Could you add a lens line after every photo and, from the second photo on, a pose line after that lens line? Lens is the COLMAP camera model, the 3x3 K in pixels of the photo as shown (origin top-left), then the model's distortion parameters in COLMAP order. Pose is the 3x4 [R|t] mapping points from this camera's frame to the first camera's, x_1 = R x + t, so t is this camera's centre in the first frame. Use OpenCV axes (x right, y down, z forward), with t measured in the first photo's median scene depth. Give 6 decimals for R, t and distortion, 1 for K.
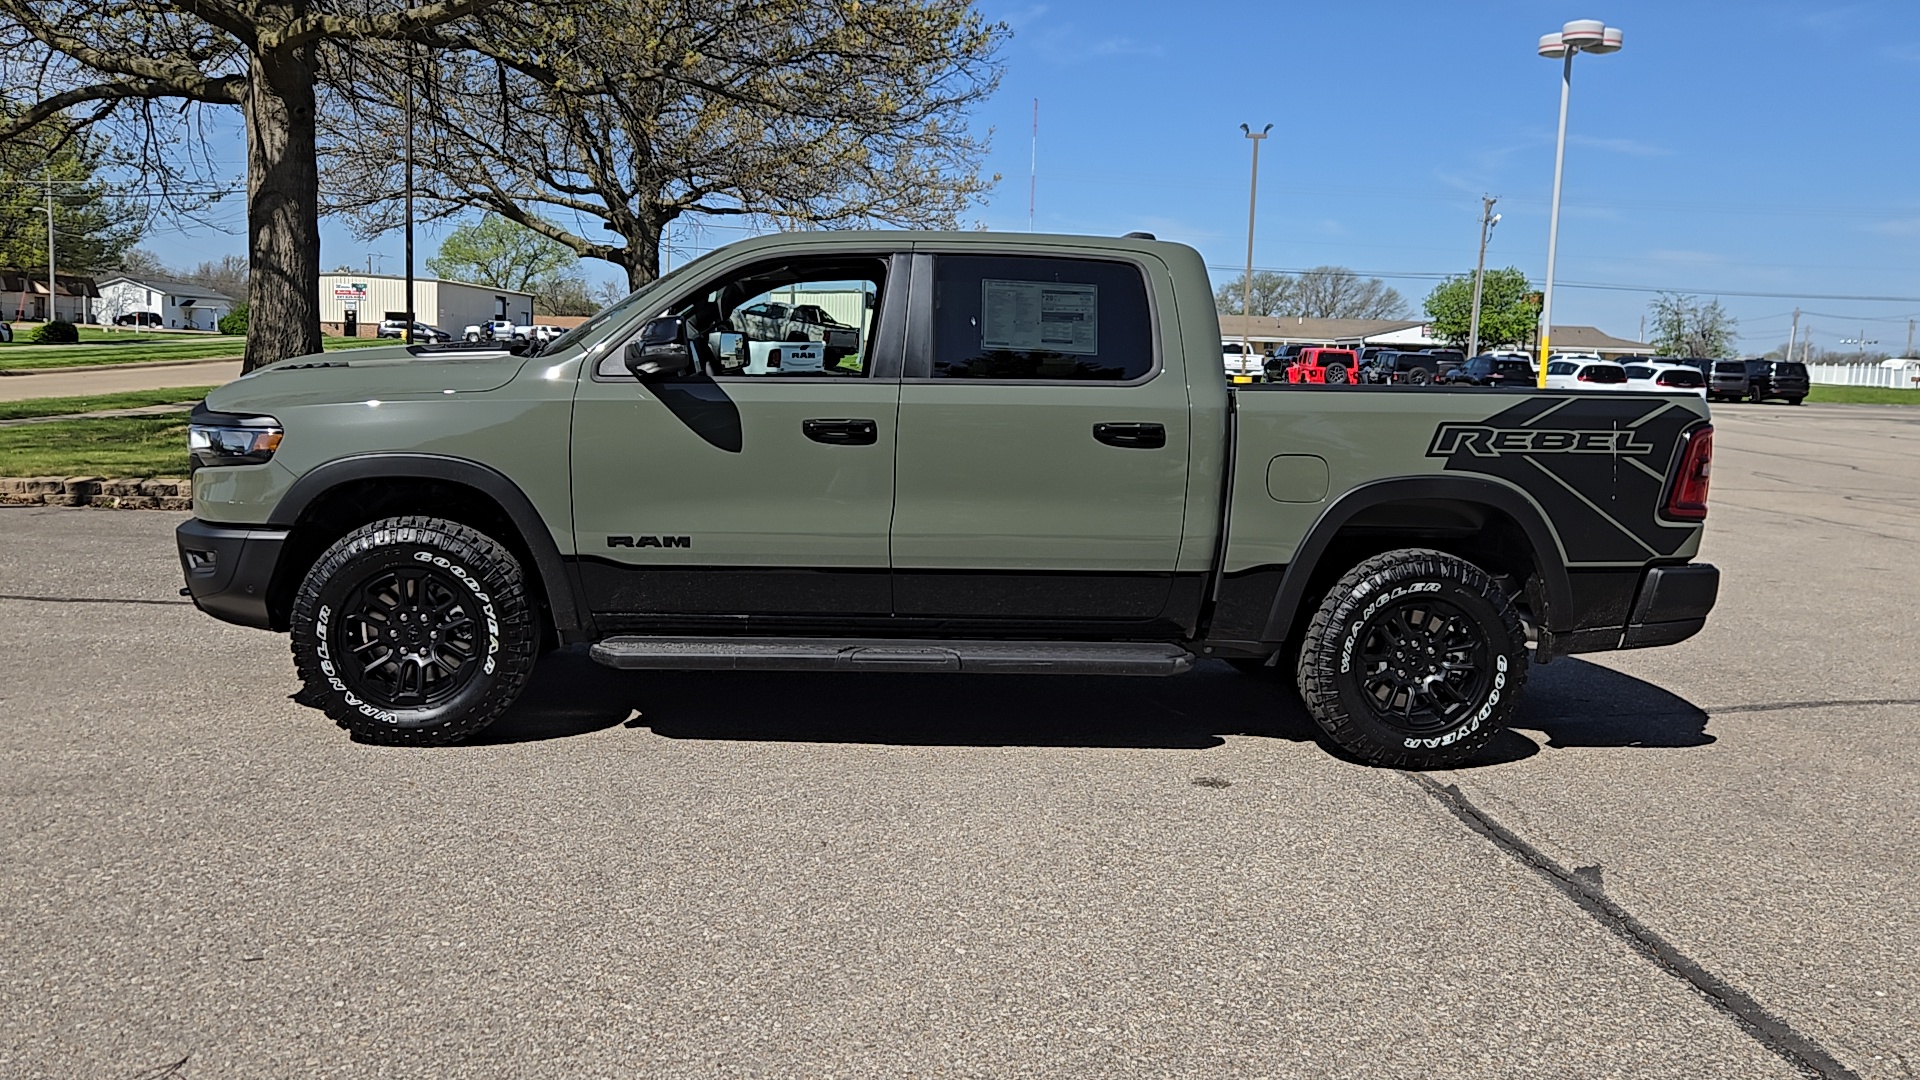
lens RADIAL K [[1604.0, 0, 957.0], [0, 1604.0, 547.6], [0, 0, 1]] dist [0.010775, -0.009695]
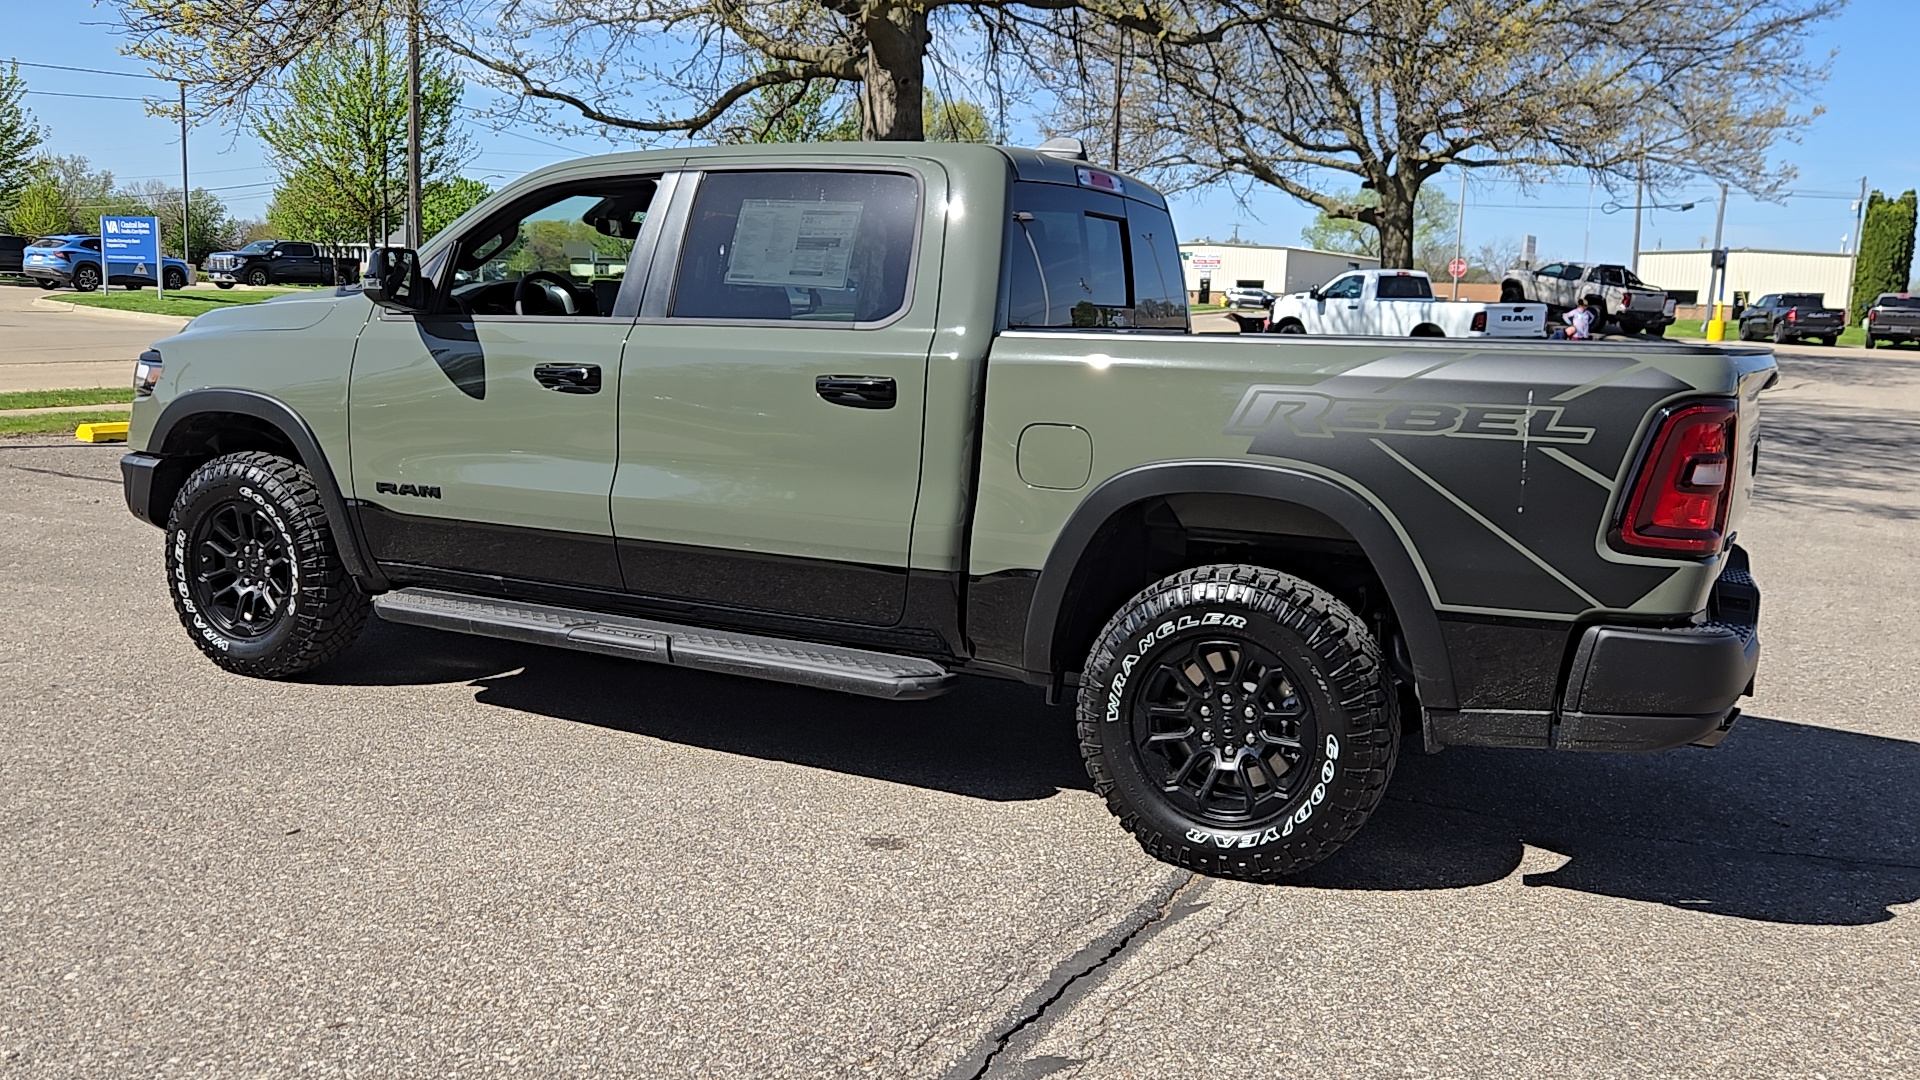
lens RADIAL K [[1604.0, 0, 949.0], [0, 1604.0, 535.3], [0, 0, 1]] dist [0.010775, -0.009695]
pose [[0.855627, 0.072114, -0.512545, 0.545454], [-0.065946, 0.997365, 0.030240, -0.025418], [0.513375, 0.007926, 0.858128, 0.335939]]
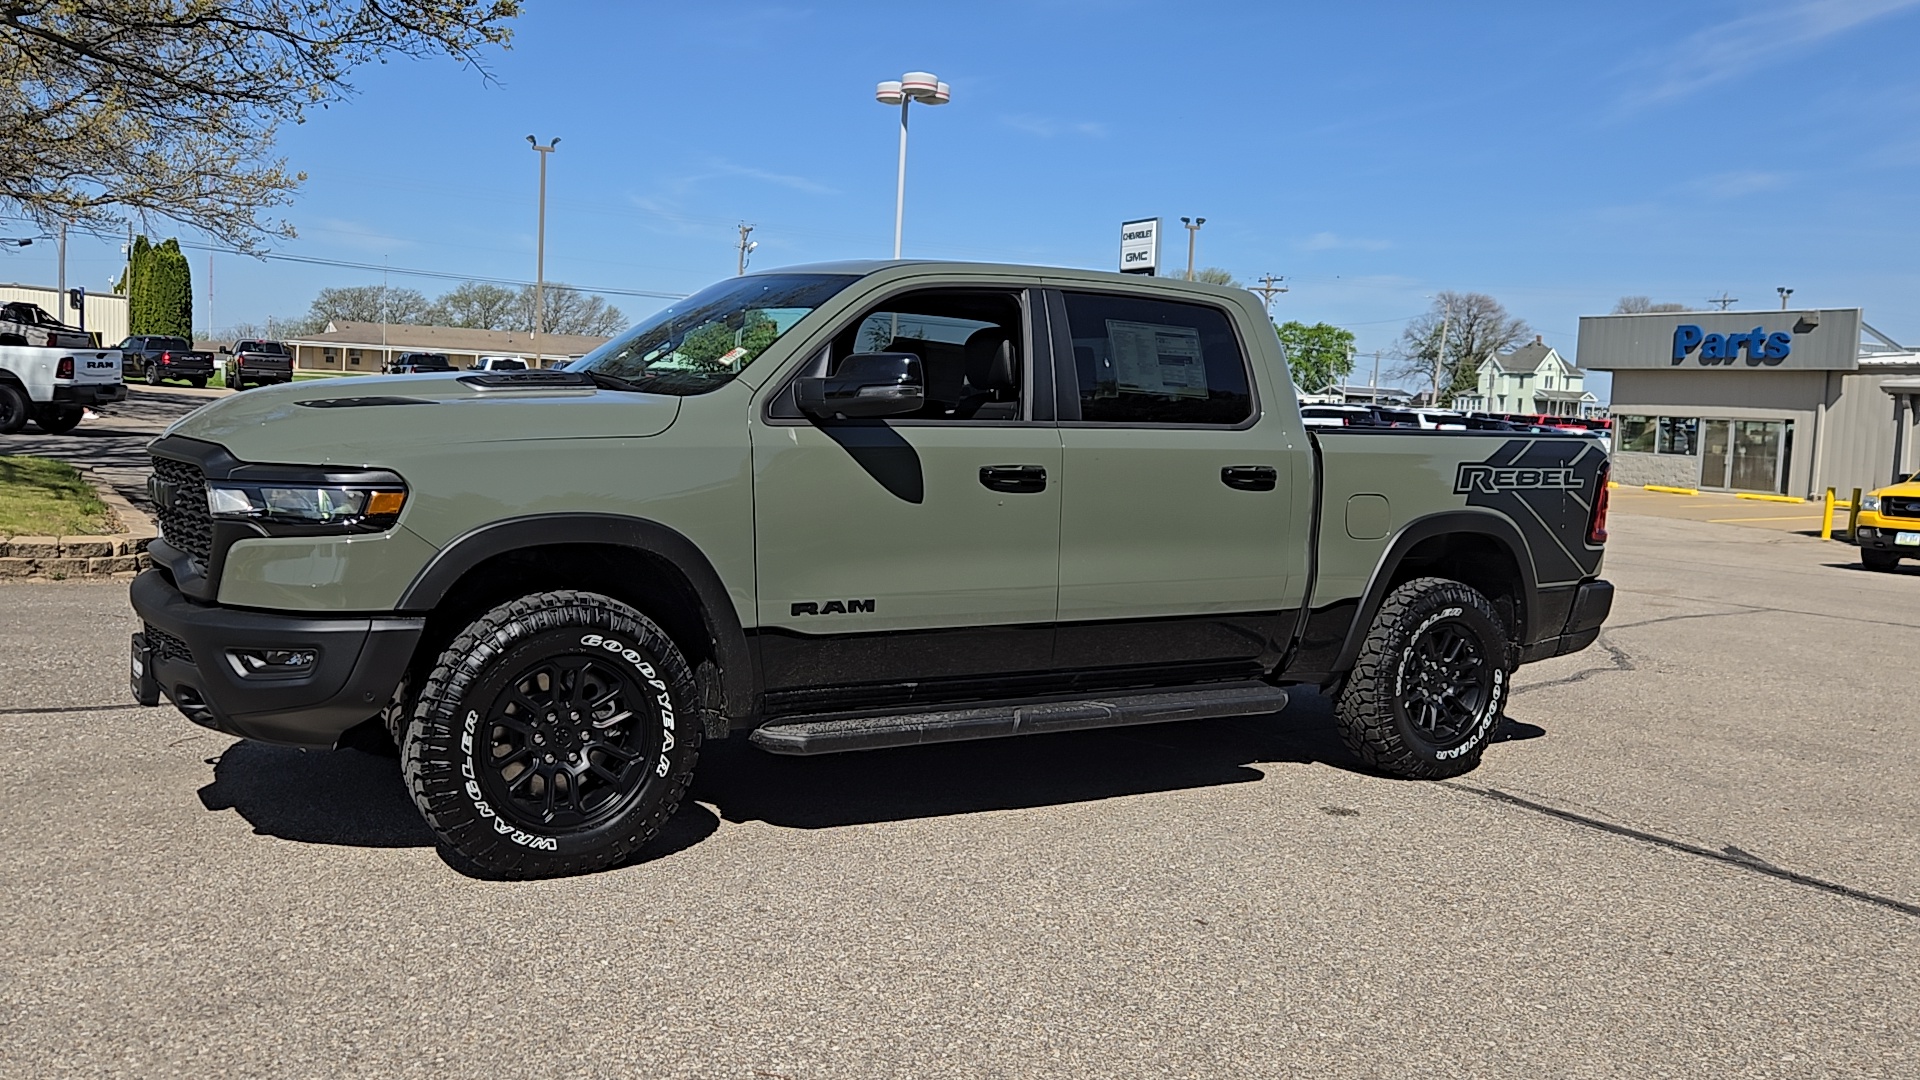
lens RADIAL K [[1604.0, 0, 958.9], [0, 1604.0, 539.8], [0, 0, 1]] dist [0.010775, -0.009695]
pose [[0.882182, -0.031062, 0.469884, -0.519569], [0.037704, 0.999278, -0.004730, -0.032478], [-0.469397, 0.021889, 0.882716, 0.186017]]
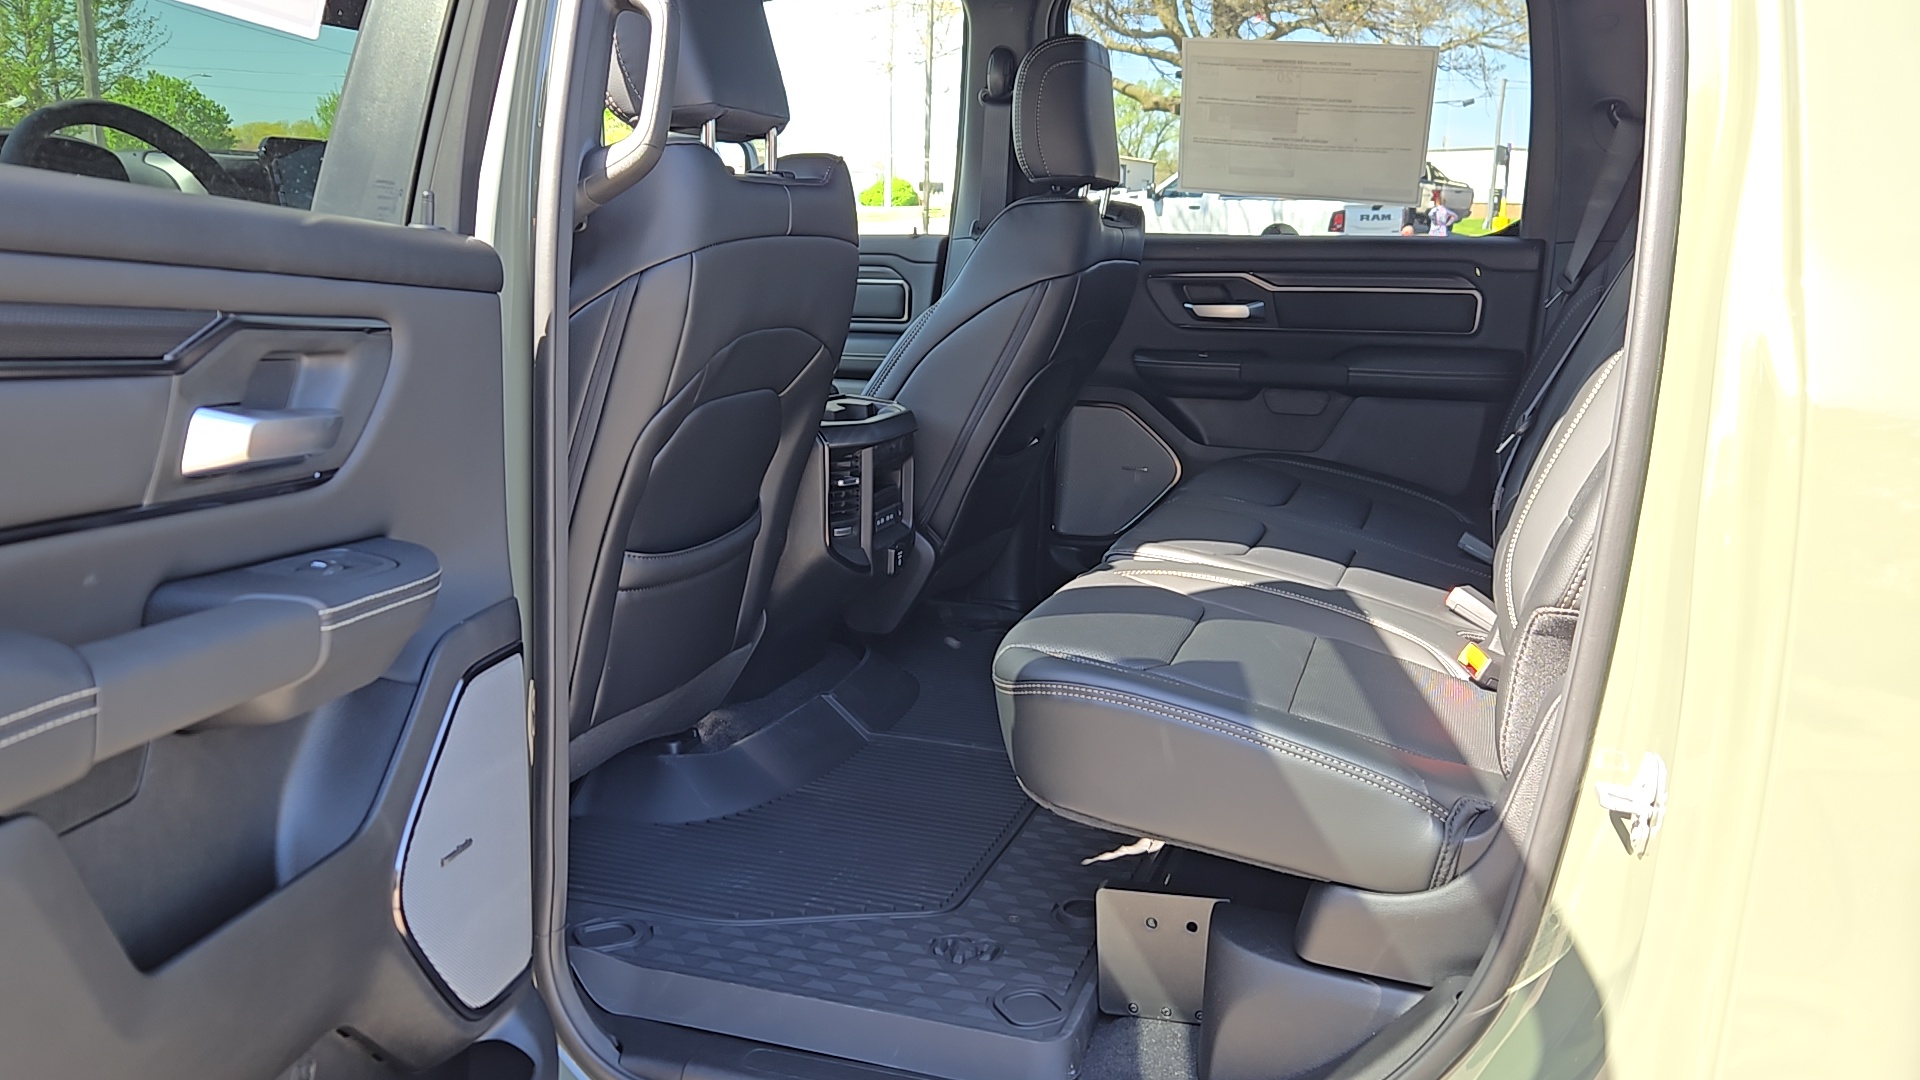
lens RADIAL K [[1604.0, 0, 954.8], [0, 1604.0, 533.5], [0, 0, 1]] dist [0.010775, -0.009695]
pose [[0.924934, 0.063344, -0.374814, 0.128389], [-0.036415, 0.996248, 0.078506, -0.079834], [0.378381, -0.058965, 0.923770, 0.775958]]
